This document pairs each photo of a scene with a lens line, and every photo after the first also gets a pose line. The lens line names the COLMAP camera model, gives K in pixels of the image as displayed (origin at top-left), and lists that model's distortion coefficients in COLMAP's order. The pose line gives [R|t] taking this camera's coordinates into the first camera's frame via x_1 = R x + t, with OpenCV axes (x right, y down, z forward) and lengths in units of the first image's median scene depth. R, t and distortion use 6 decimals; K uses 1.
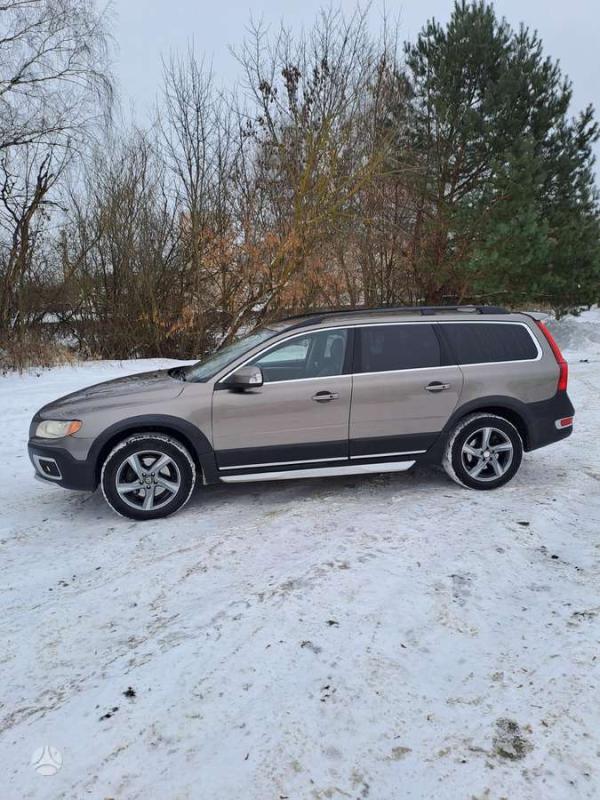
lens RADIAL K [[583.6, 0, 312.9], [0, 583.6, 400.3], [0, 0, 1]] dist [0.071624, -0.063495]
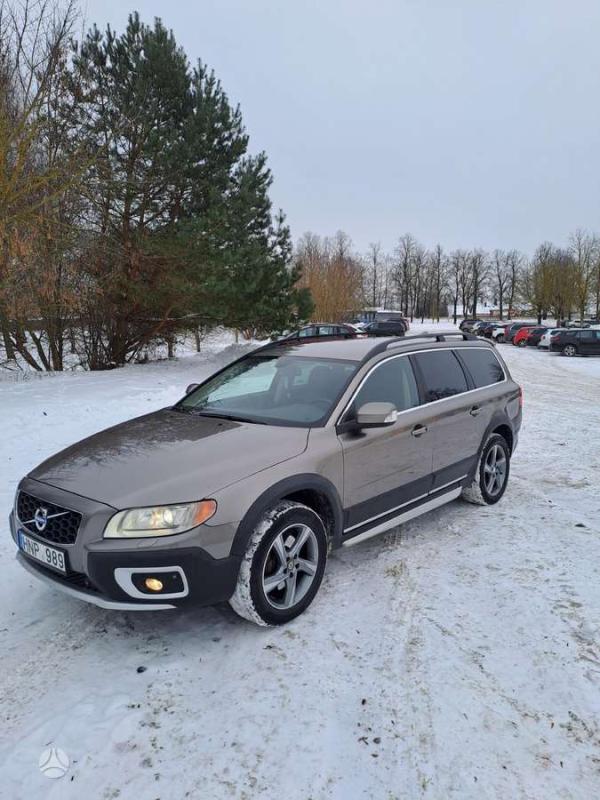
lens RADIAL K [[583.6, 0, 312.9], [0, 583.6, 400.3], [0, 0, 1]] dist [0.071624, -0.063495]
pose [[0.782542, -0.060235, 0.619677, -0.706492], [0.082111, 0.996600, -0.006819, -0.063915], [-0.617159, 0.056219, 0.784828, 0.394841]]
